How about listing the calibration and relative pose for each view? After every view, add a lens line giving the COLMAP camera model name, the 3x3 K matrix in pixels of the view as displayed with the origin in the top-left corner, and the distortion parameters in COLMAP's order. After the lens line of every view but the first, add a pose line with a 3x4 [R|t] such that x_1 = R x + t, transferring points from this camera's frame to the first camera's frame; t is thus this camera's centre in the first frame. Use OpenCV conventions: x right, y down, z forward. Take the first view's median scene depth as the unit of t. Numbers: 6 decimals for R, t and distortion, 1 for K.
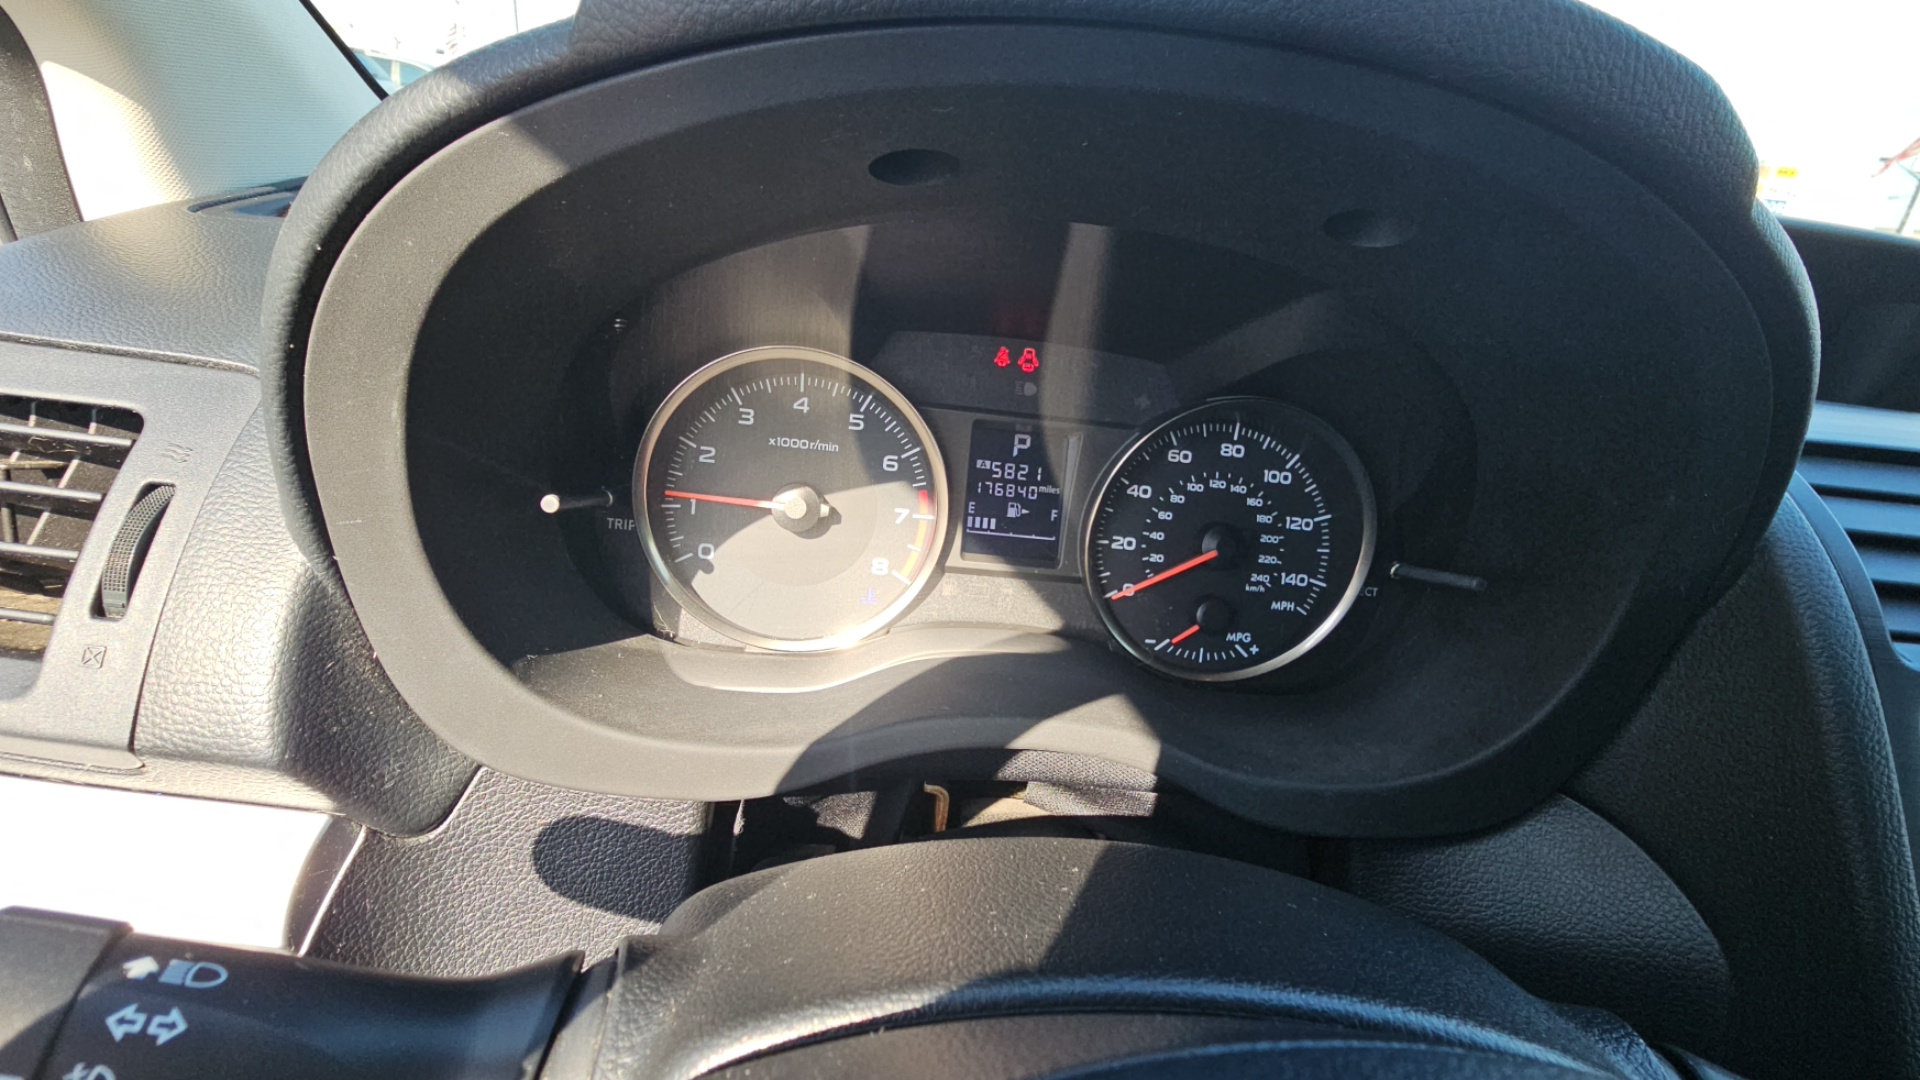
lens RADIAL K [[857.4, 0, 973.0], [0, 857.4, 554.2], [0, 0, 1]] dist [0.006099, -0.005091]
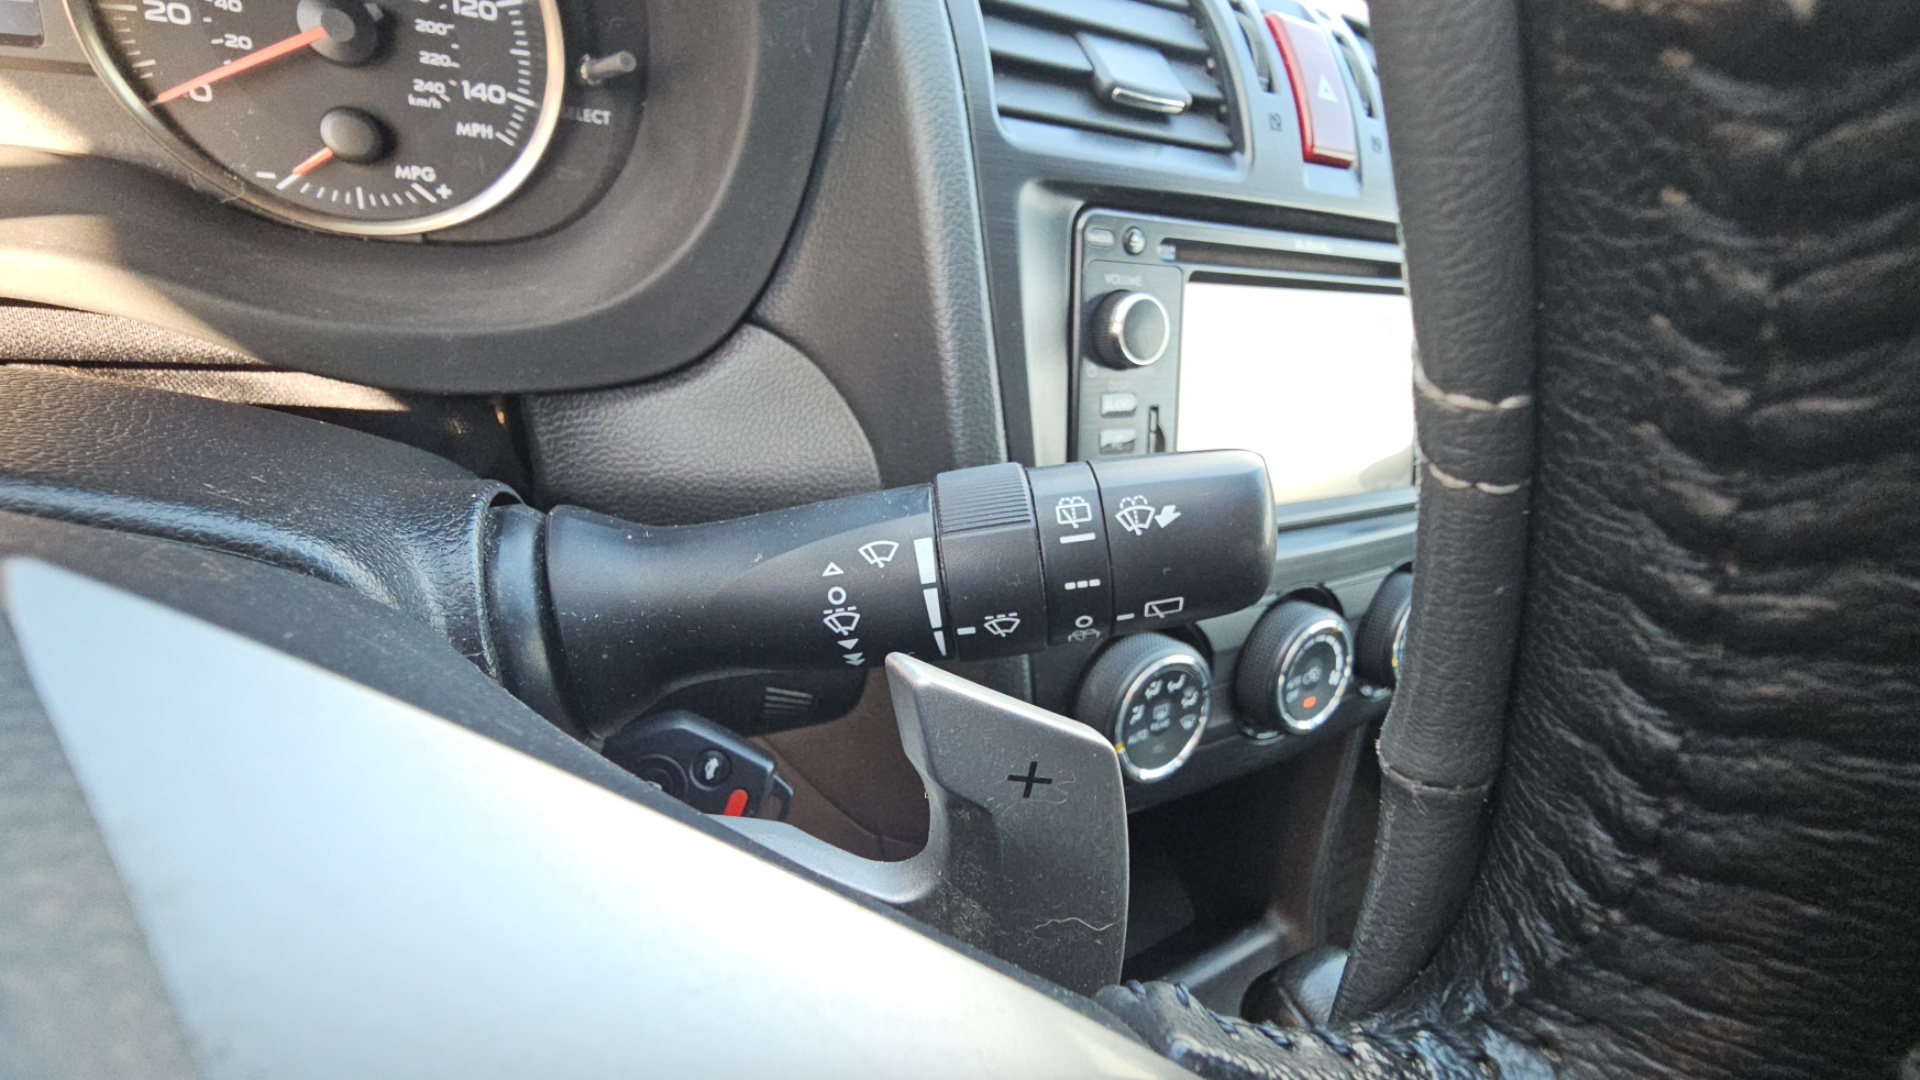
lens RADIAL K [[857.4, 0, 973.7], [0, 857.4, 540.2], [0, 0, 1]] dist [0.006099, -0.005091]
pose [[0.894480, -0.162153, 0.416669, 0.402376], [0.009253, 0.938431, 0.345342, 0.150978], [-0.447013, -0.305046, 0.840908, 0.046931]]
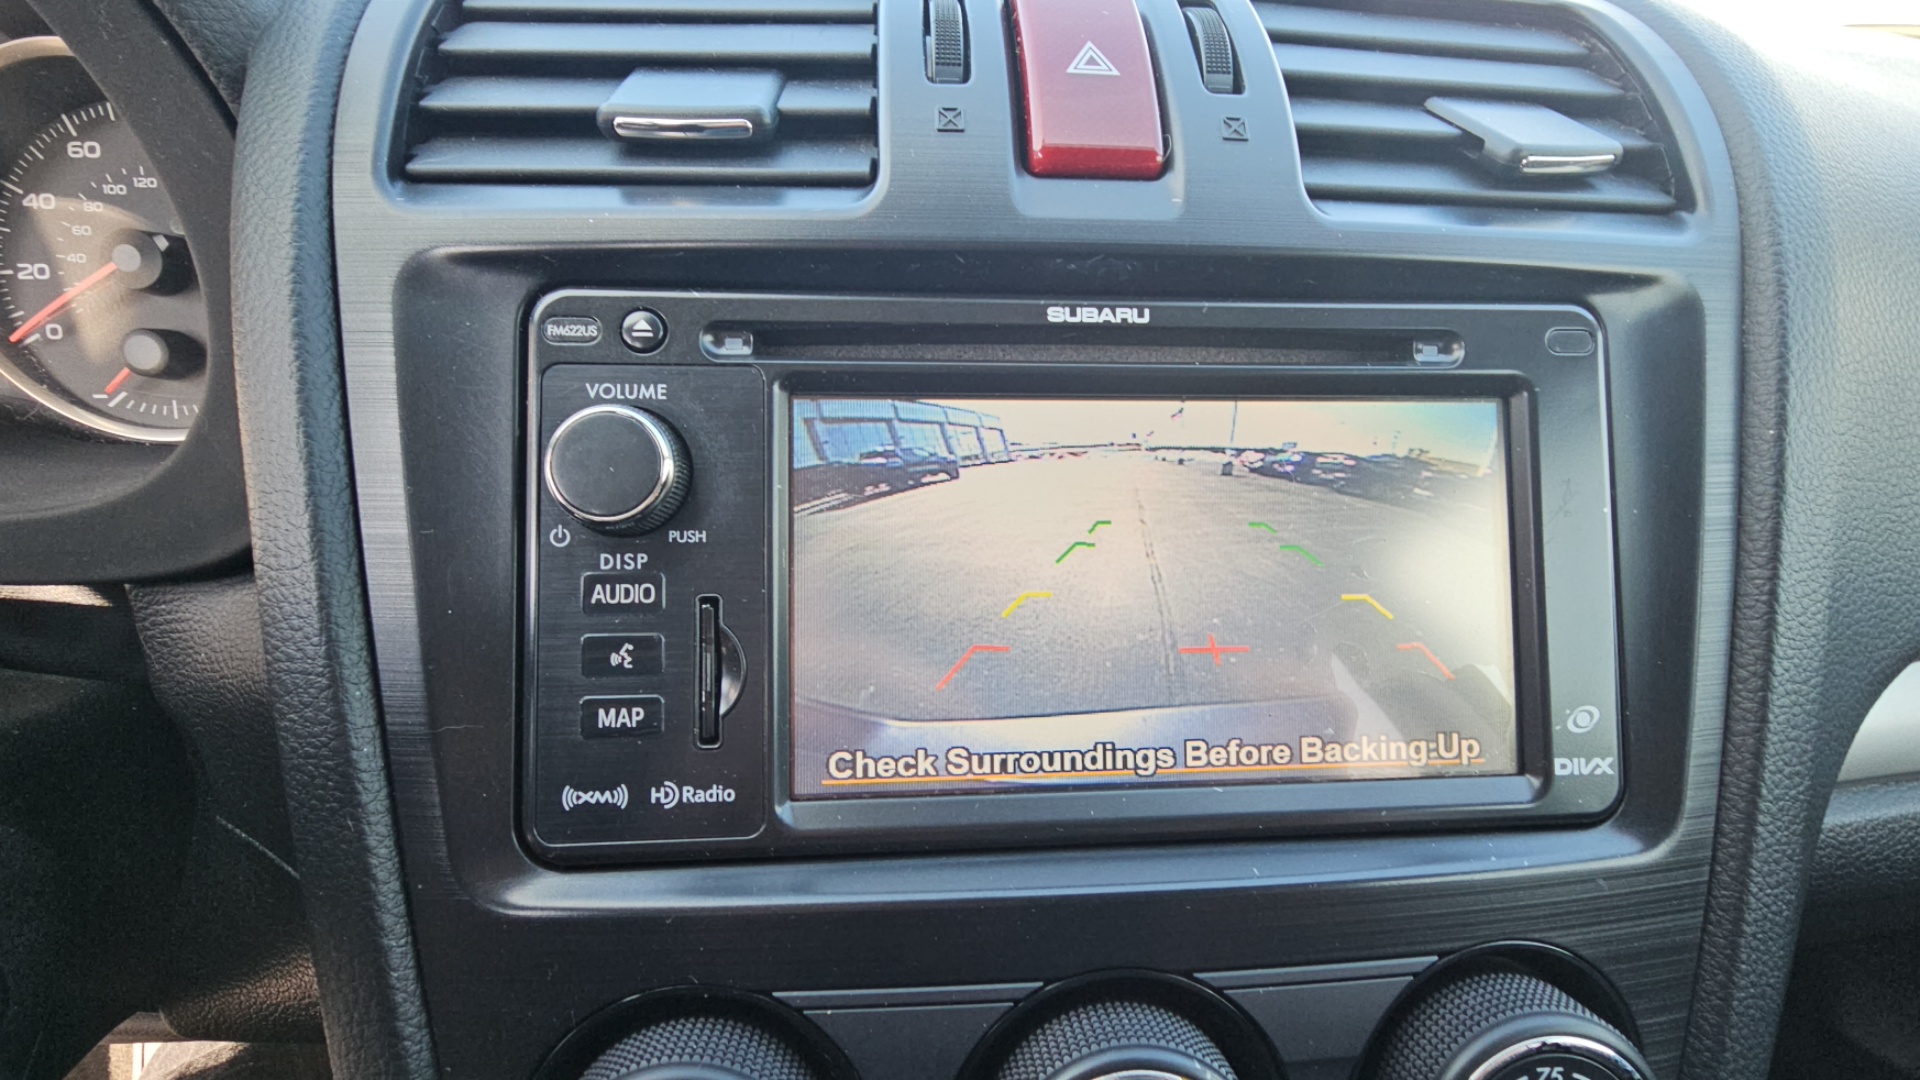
lens RADIAL K [[857.4, 0, 977.8], [0, 857.4, 543.6], [0, 0, 1]] dist [0.006099, -0.005091]
pose [[0.995800, -0.087451, -0.027103, 1.064302], [0.089167, 0.993526, 0.070389, 0.263158], [0.020772, -0.072511, 0.997151, 0.228300]]
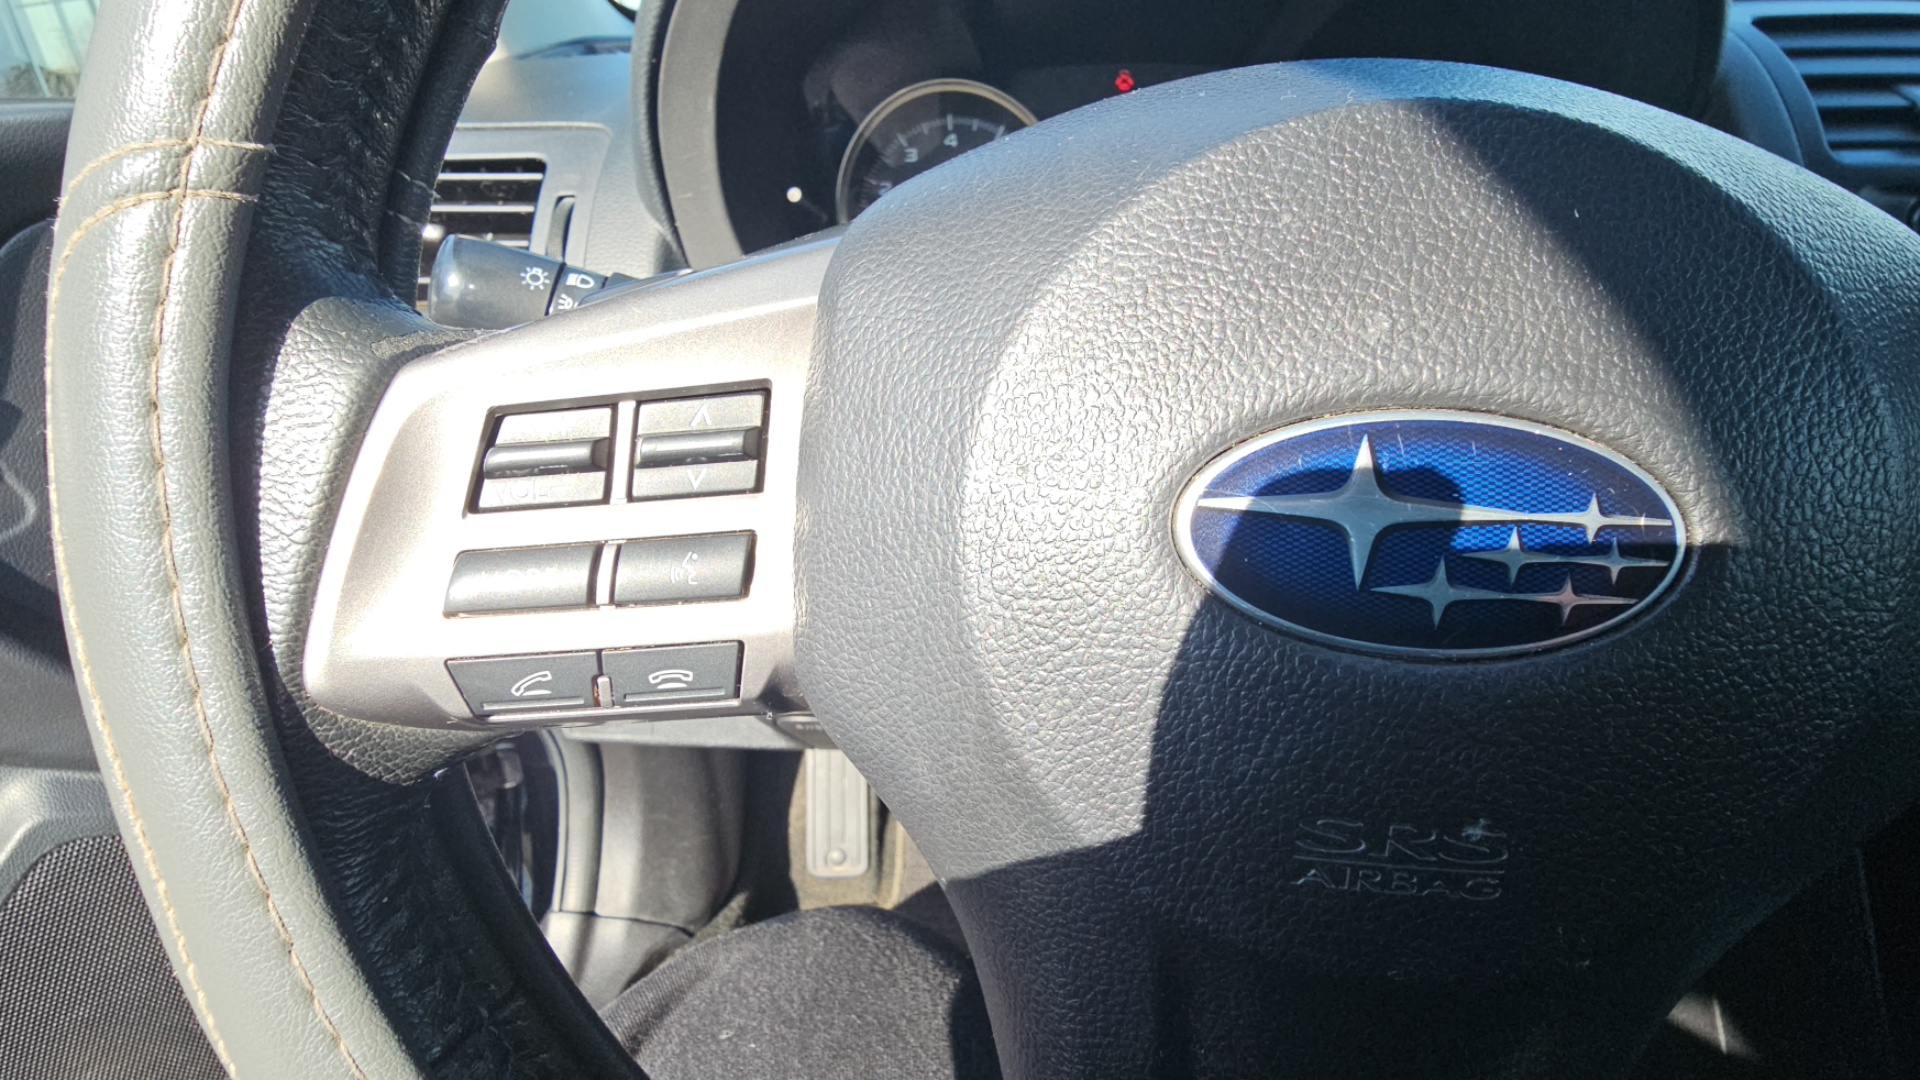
lens RADIAL K [[857.4, 0, 979.0], [0, 857.4, 542.7], [0, 0, 1]] dist [0.006099, -0.005091]
pose [[0.984908, -0.076294, -0.155356, -0.000263], [0.088582, 0.993334, 0.073761, 0.331602], [0.148693, -0.086409, 0.985101, -0.329363]]
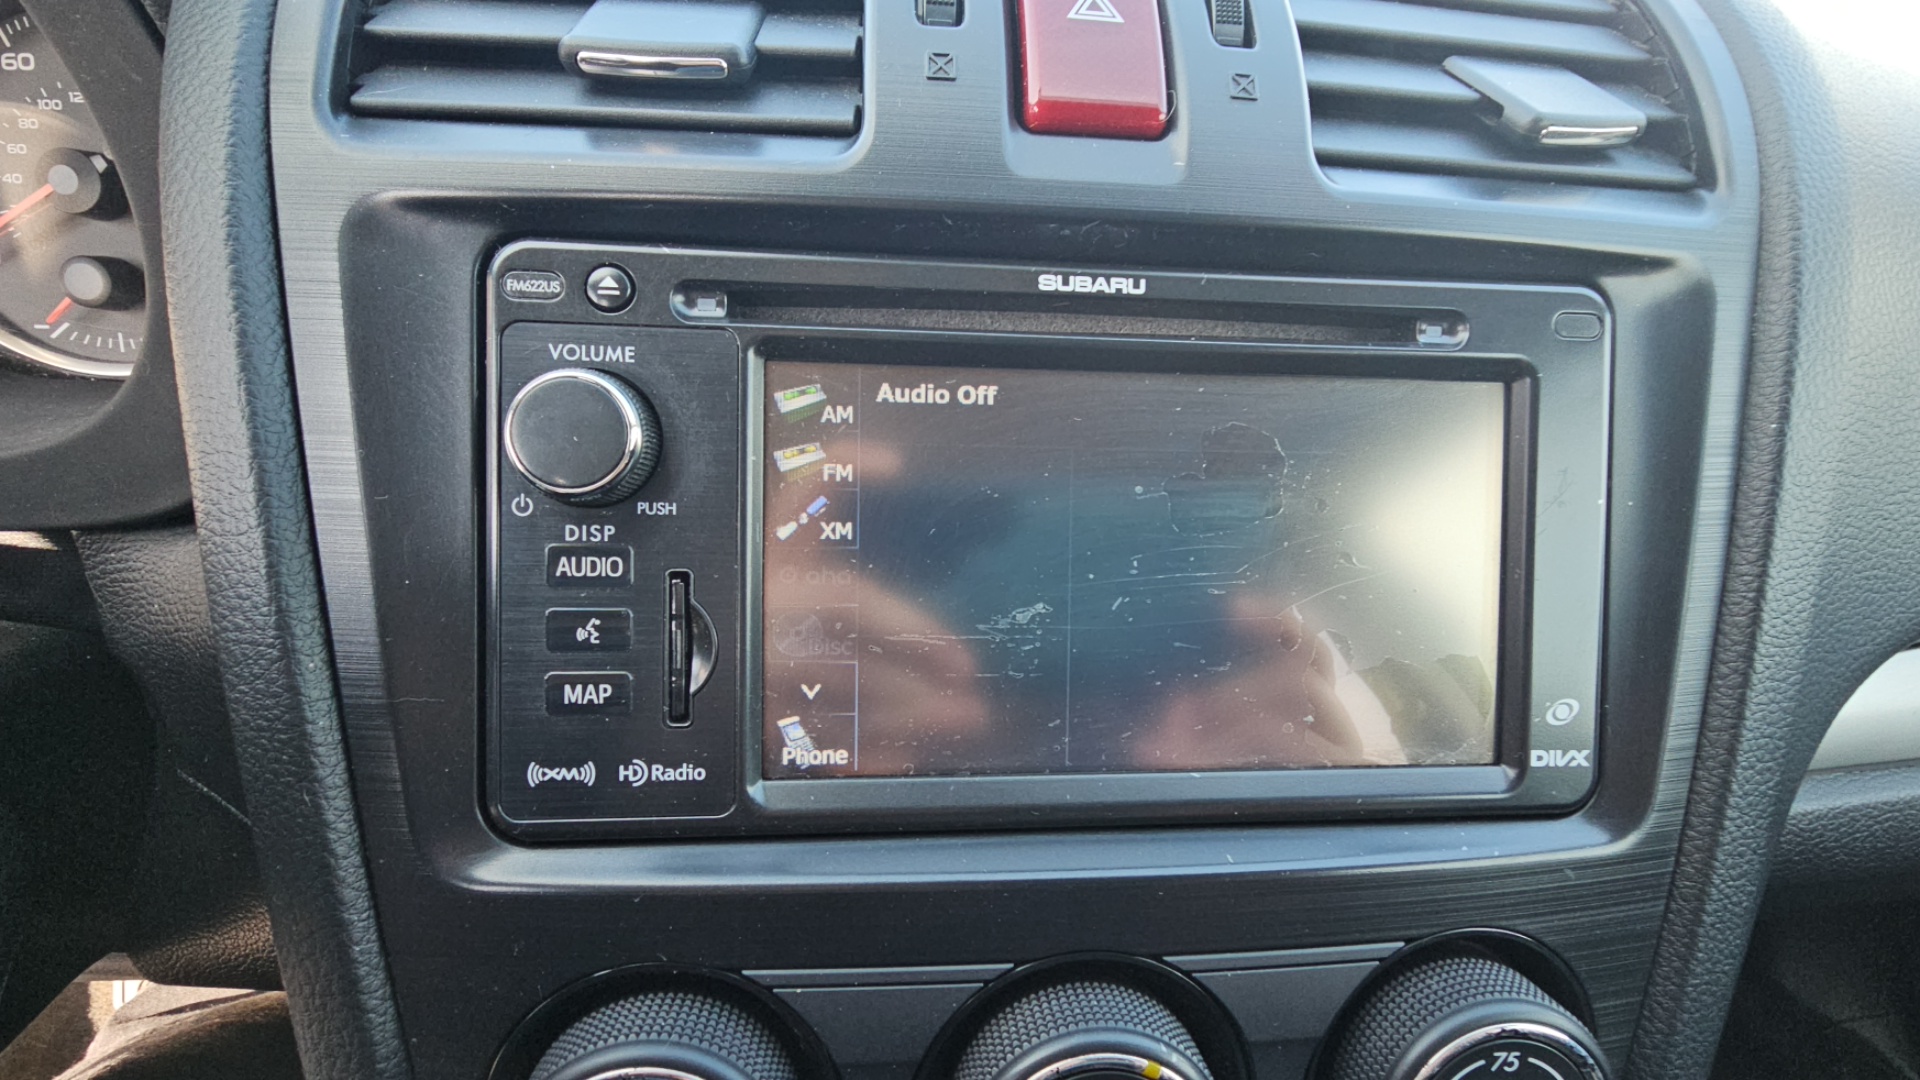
lens RADIAL K [[857.4, 0, 977.7], [0, 857.4, 543.7], [0, 0, 1]] dist [0.006099, -0.005091]
pose [[0.998066, -0.060594, -0.013892, 1.066891], [0.061954, 0.987966, 0.141722, 0.243308], [0.005137, -0.142309, 0.989809, 0.245622]]
